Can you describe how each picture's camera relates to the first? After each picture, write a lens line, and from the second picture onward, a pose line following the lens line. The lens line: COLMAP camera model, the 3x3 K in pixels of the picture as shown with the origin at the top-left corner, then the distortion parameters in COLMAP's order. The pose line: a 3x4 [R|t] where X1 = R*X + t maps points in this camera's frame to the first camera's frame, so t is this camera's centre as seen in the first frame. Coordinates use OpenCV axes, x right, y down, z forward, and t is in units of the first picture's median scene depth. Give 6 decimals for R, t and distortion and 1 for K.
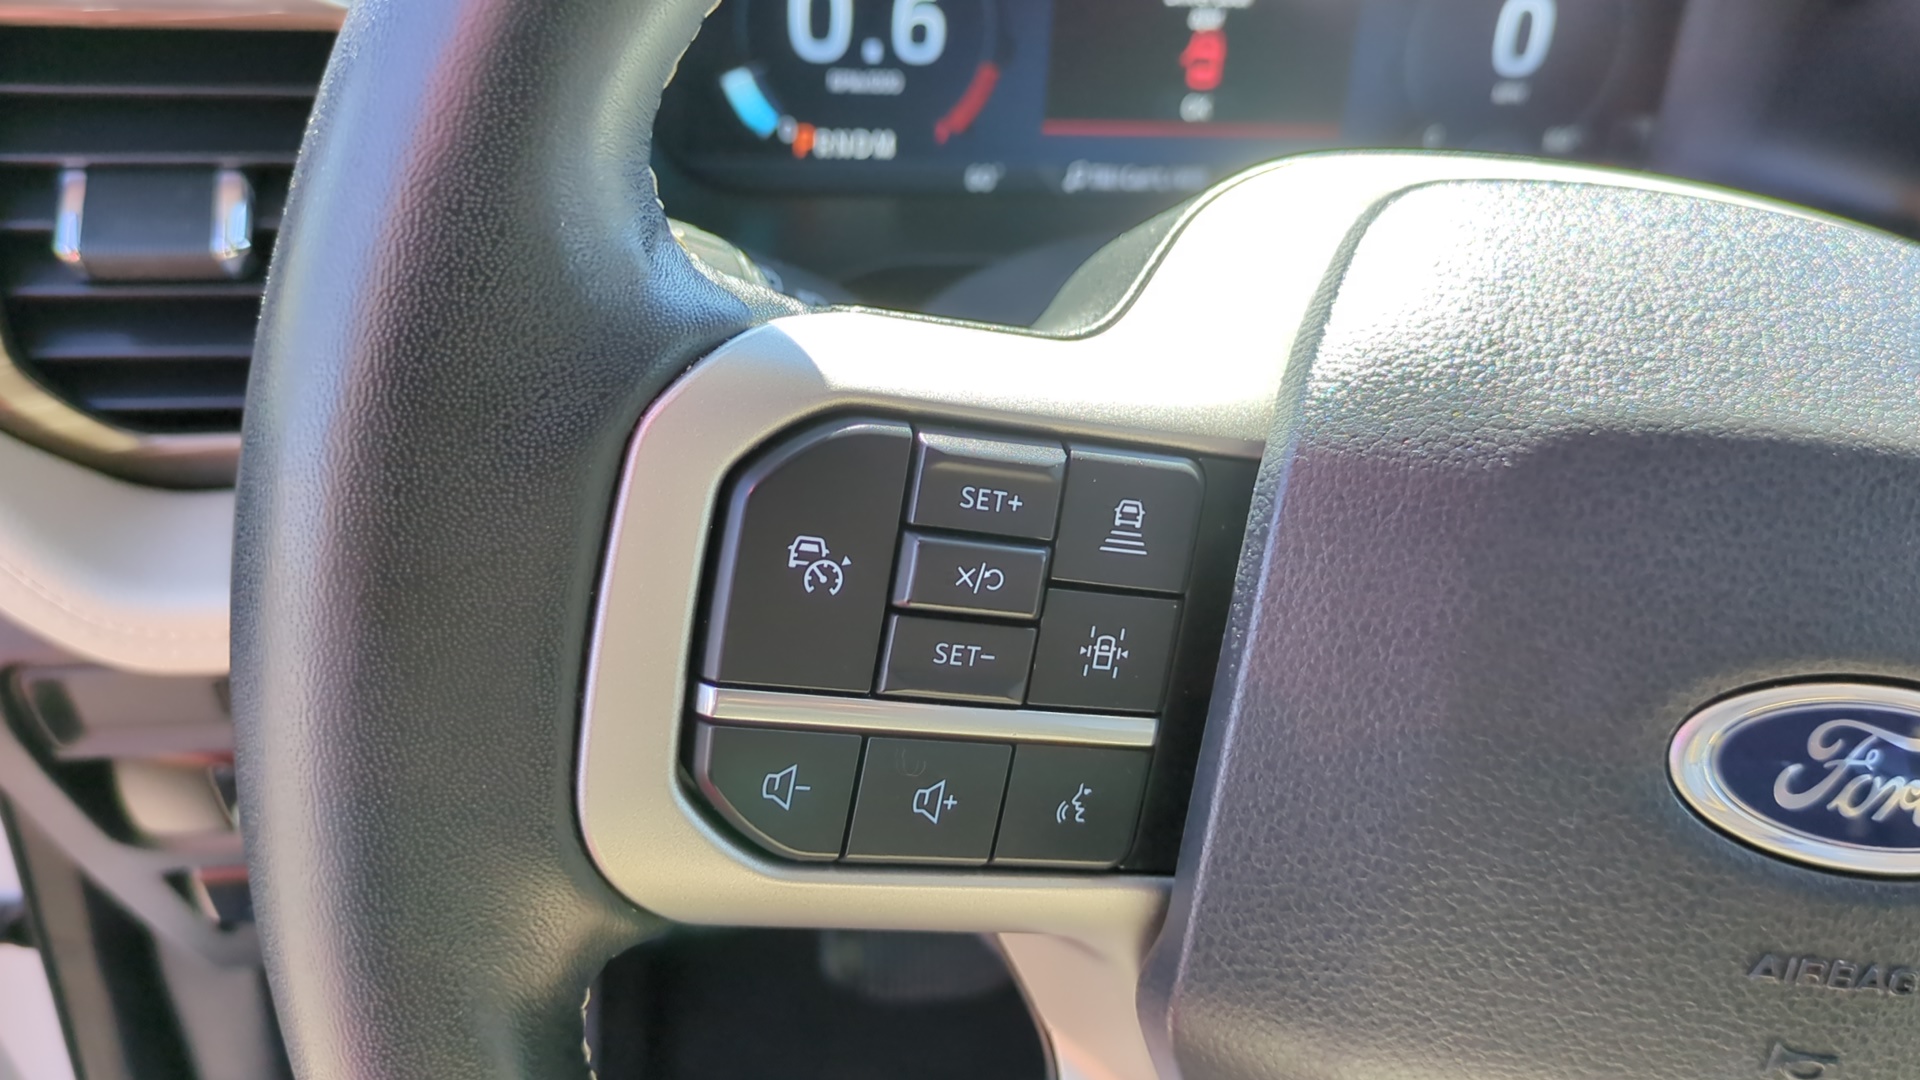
lens RADIAL K [[1638.3, 0, 968.9], [0, 1638.3, 543.5], [0, 0, 1]] dist [0.052579, -0.067176]
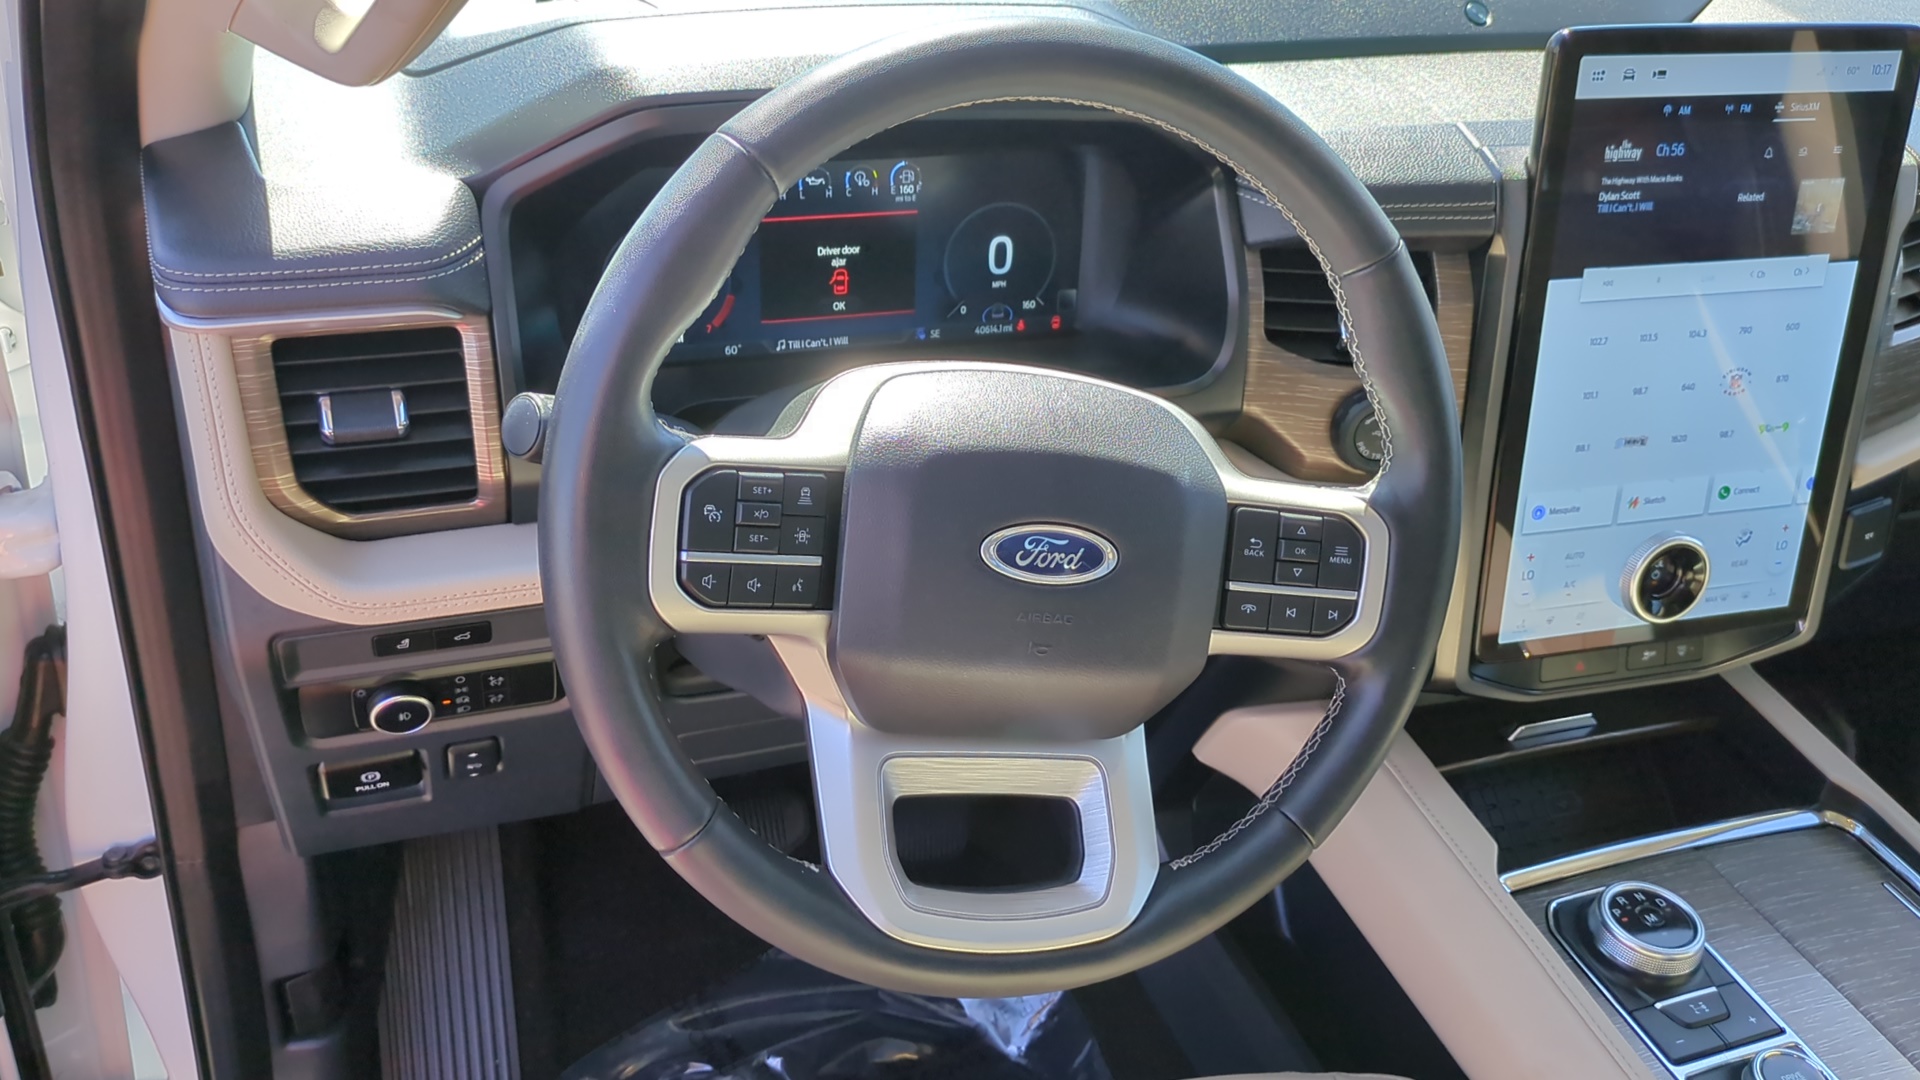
lens RADIAL K [[1616.3, 0, 965.3], [0, 1616.3, 539.6], [0, 0, 1]] dist [0.028604, -0.050527]
pose [[0.982888, -0.097358, 0.156376, -0.095169], [0.103543, 0.994114, -0.031887, 0.201018], [-0.152351, 0.047533, 0.987183, -2.091701]]
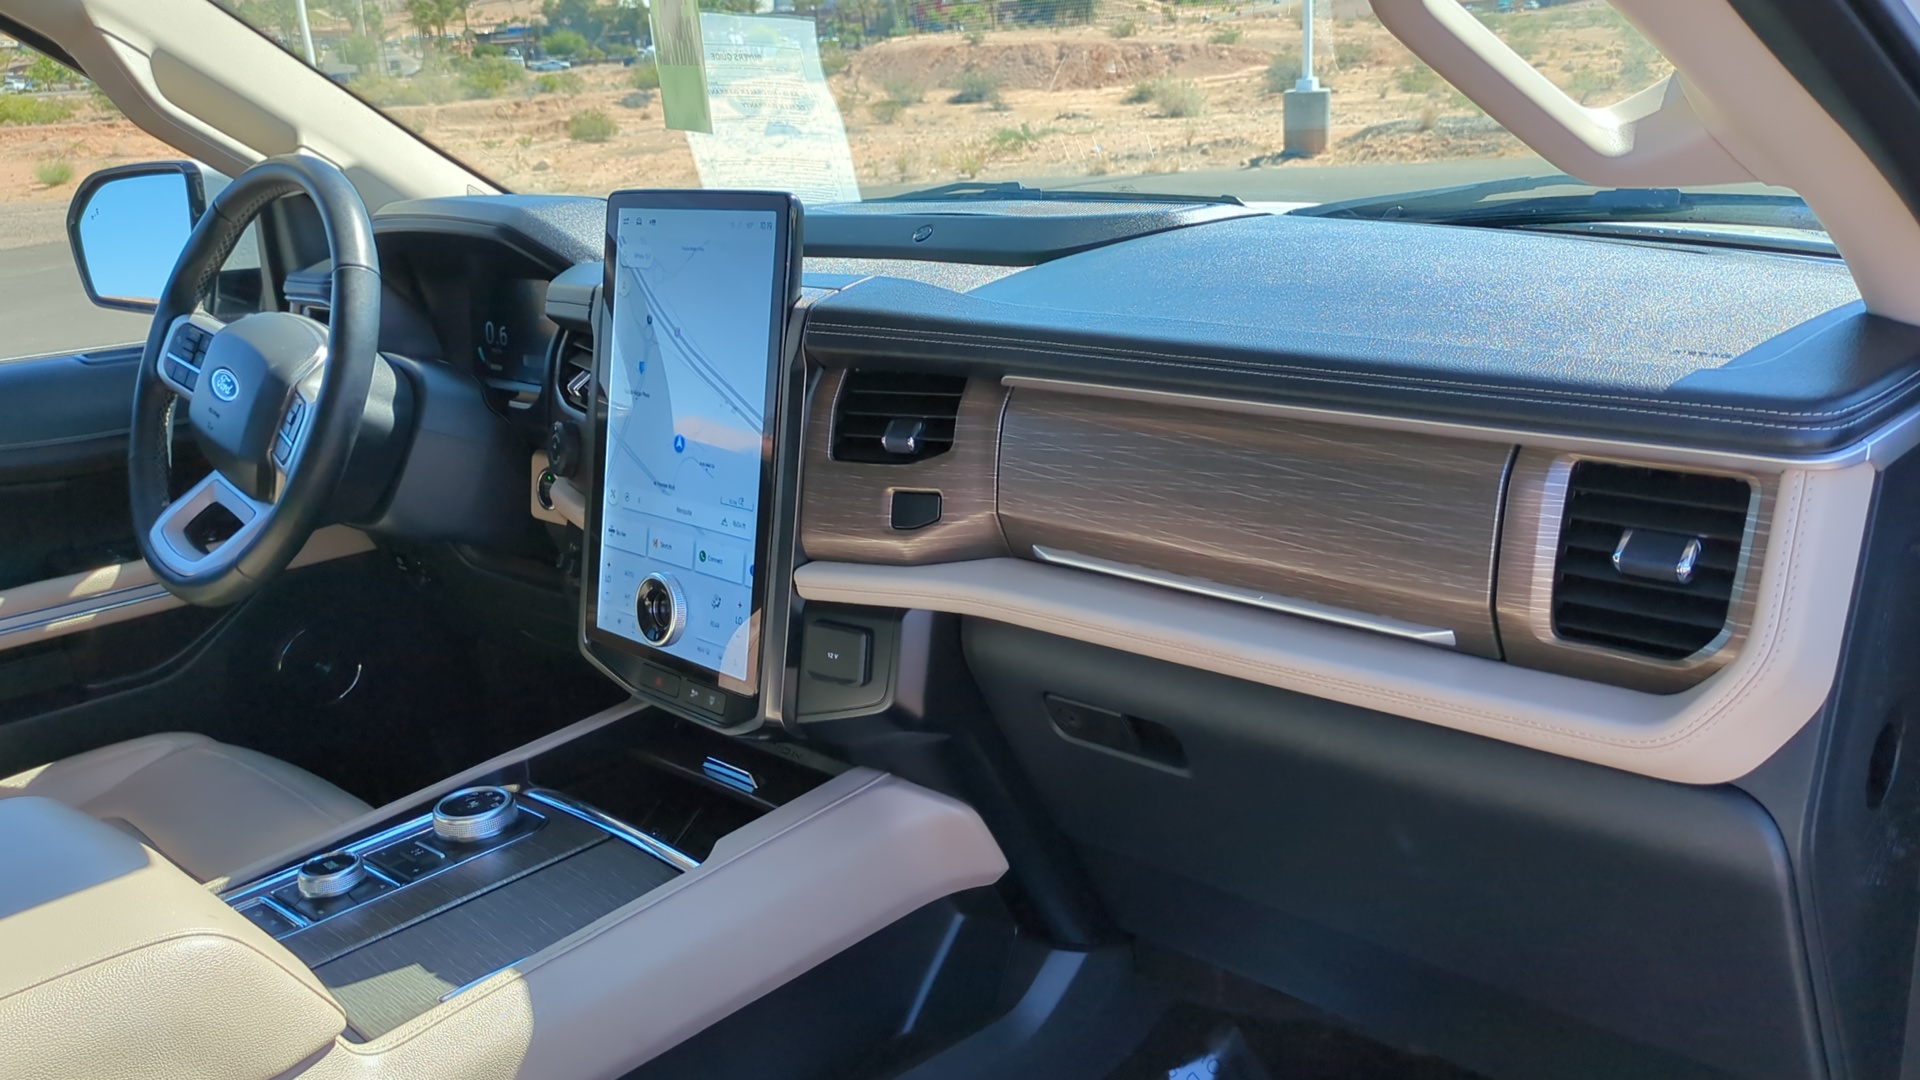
lens RADIAL K [[1616.3, 0, 965.3], [0, 1616.3, 539.6], [0, 0, 1]] dist [0.028604, -0.050527]
pose [[0.599367, 0.114054, -0.792307, 8.001151], [-0.373315, 0.915393, -0.150634, 0.613276], [0.708092, 0.386065, 0.591235, -0.578888]]
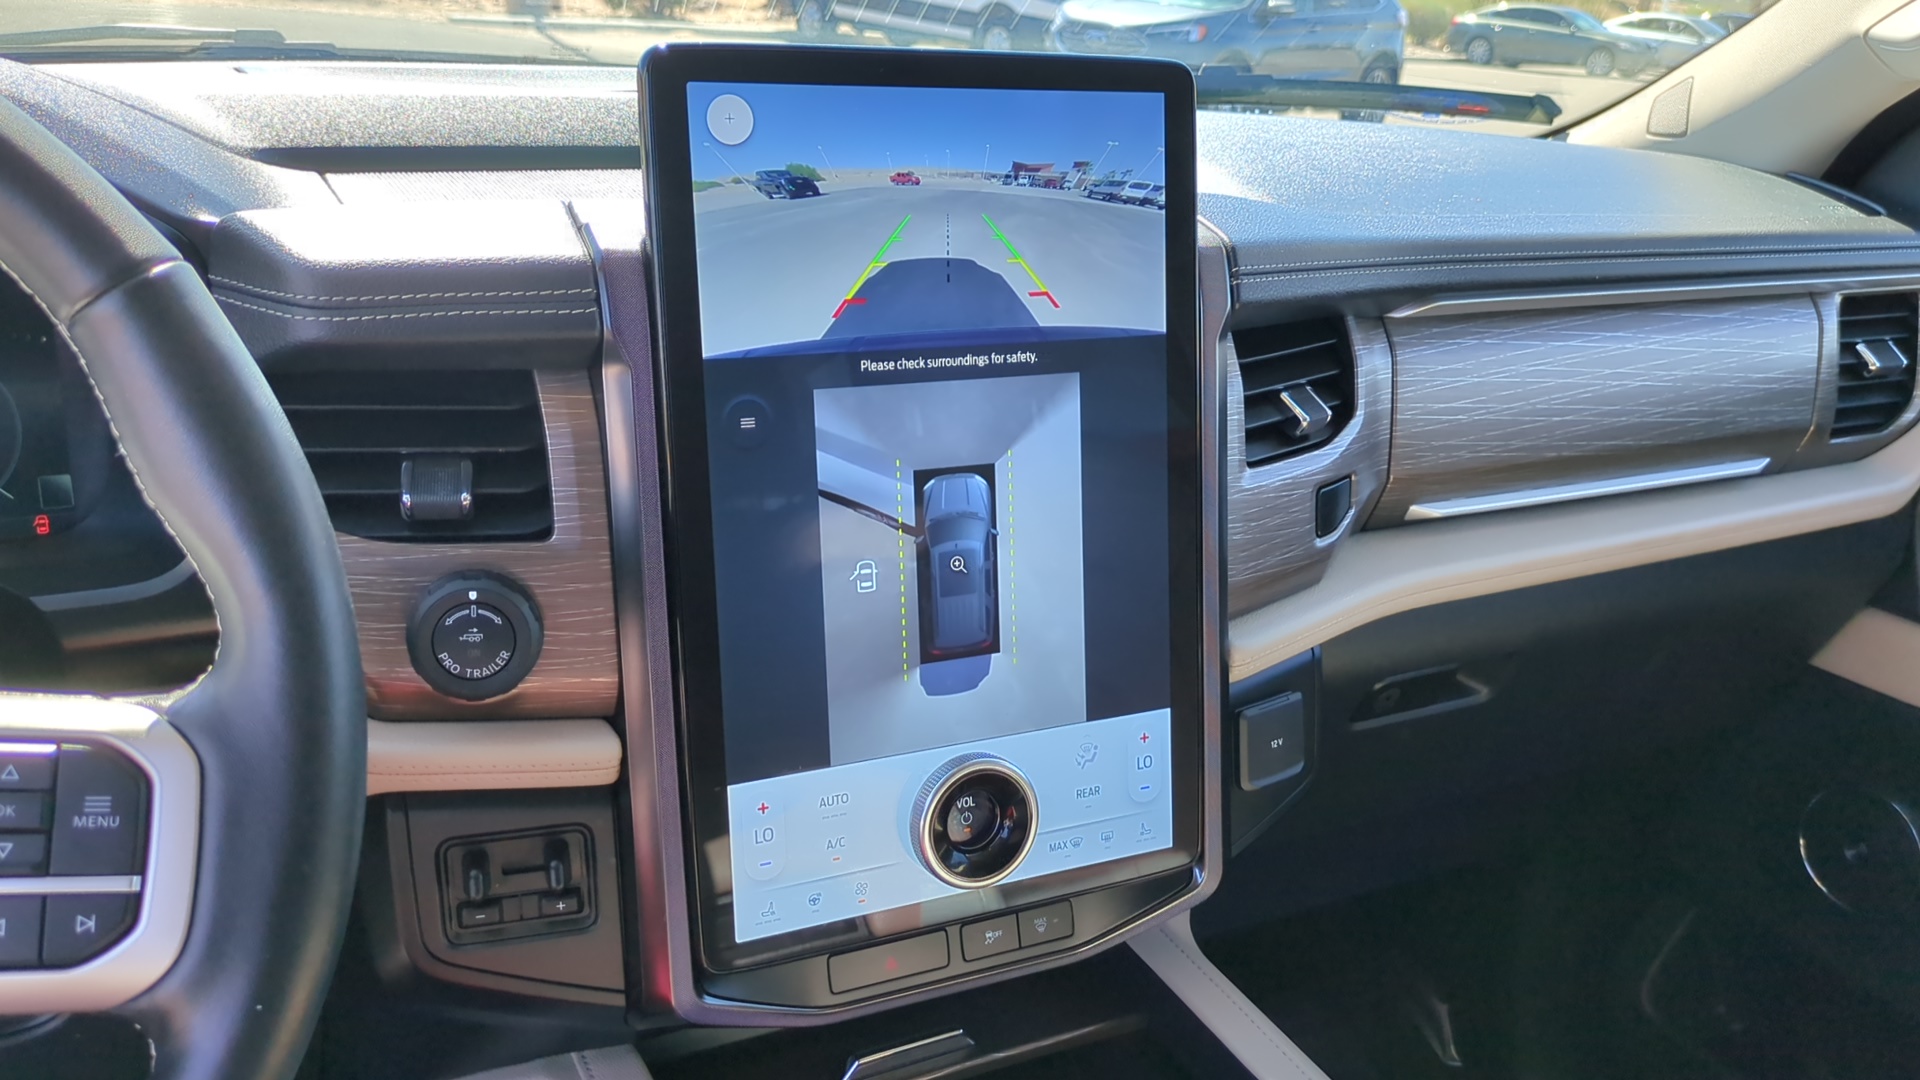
lens RADIAL K [[1638.6, 0, 975.3], [0, 1638.6, 542.4], [0, 0, 1]] dist [0.062238, -0.091037]
pose [[0.934467, -0.128829, 0.331926, 1.585856], [0.205310, 0.956616, -0.206720, 0.521324], [-0.290894, 0.261321, 0.920376, -0.993760]]
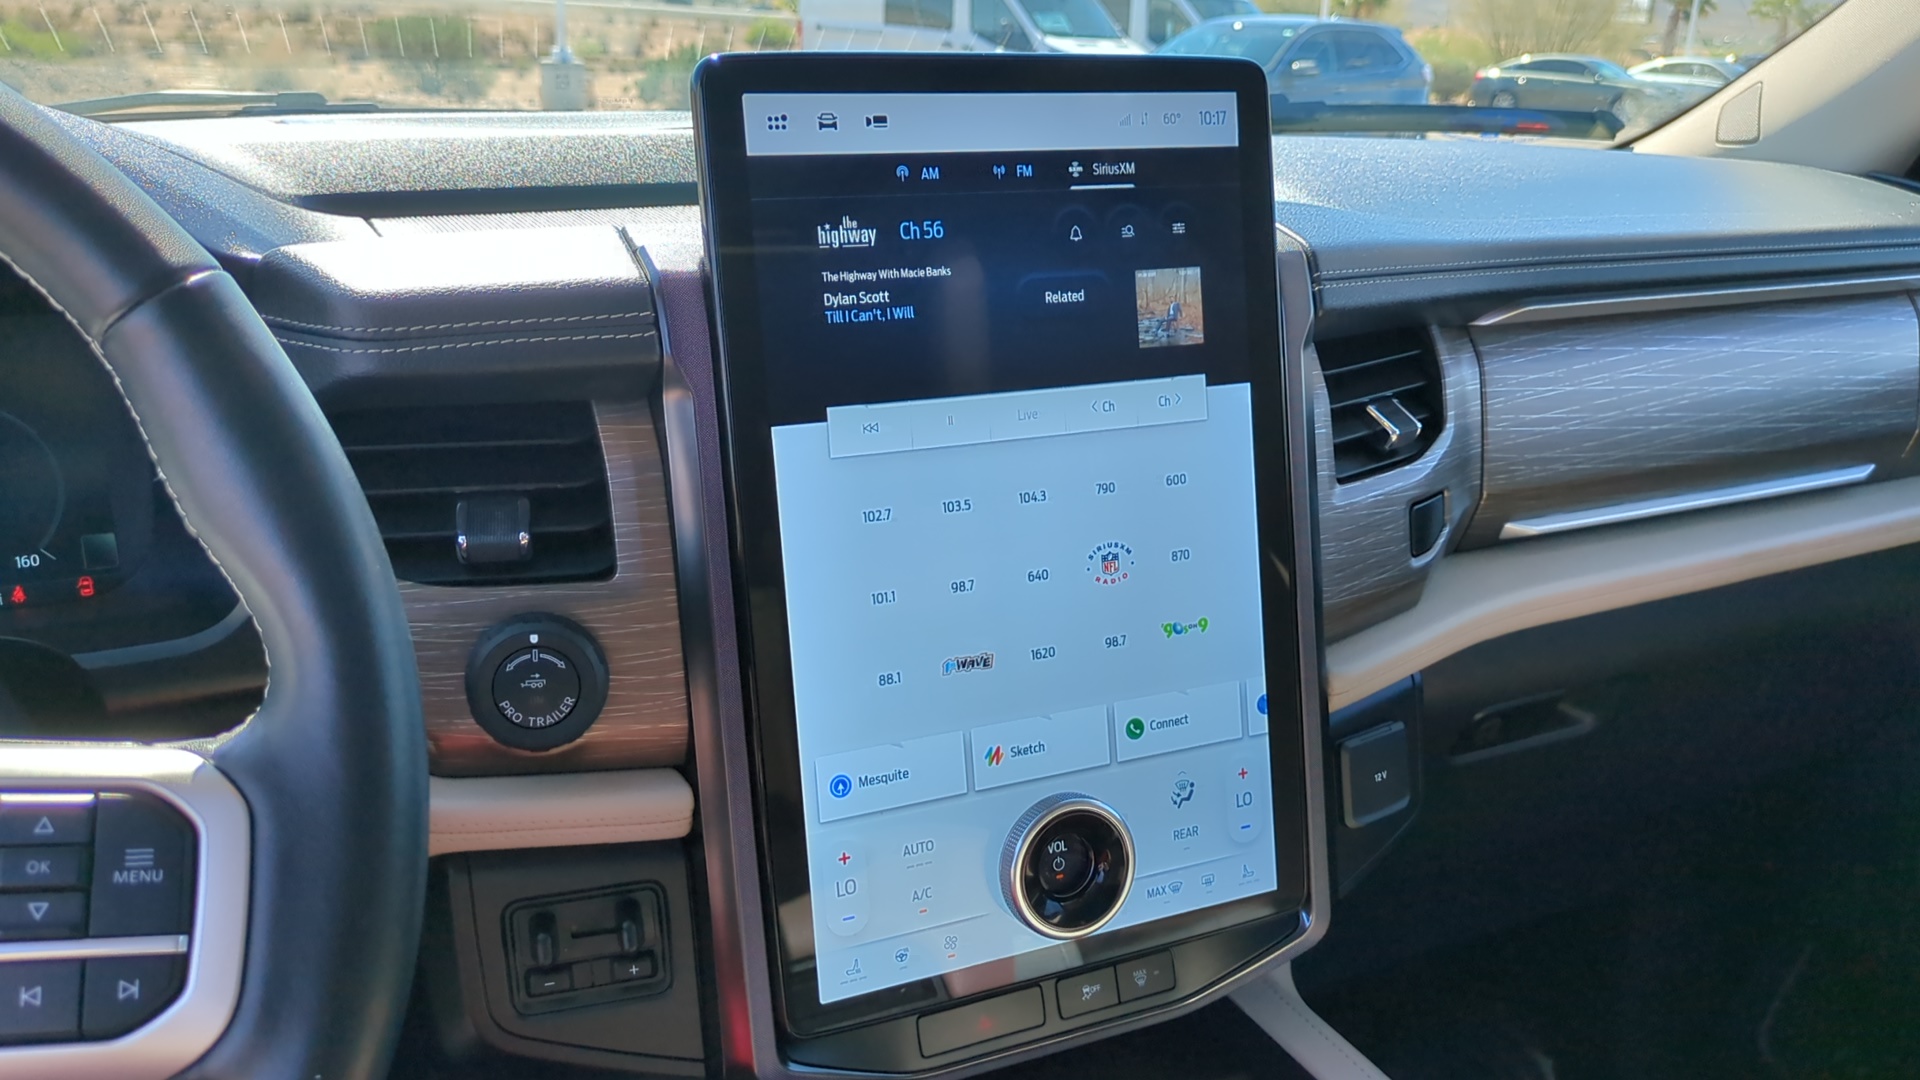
lens RADIAL K [[1638.6, 0, 975.3], [0, 1638.6, 542.4], [0, 0, 1]] dist [0.062238, -0.091037]
pose [[0.937759, -0.150387, 0.313036, 1.564795], [0.235117, 0.938311, -0.253560, 0.546738], [-0.255594, 0.311378, 0.915268, -0.788510]]
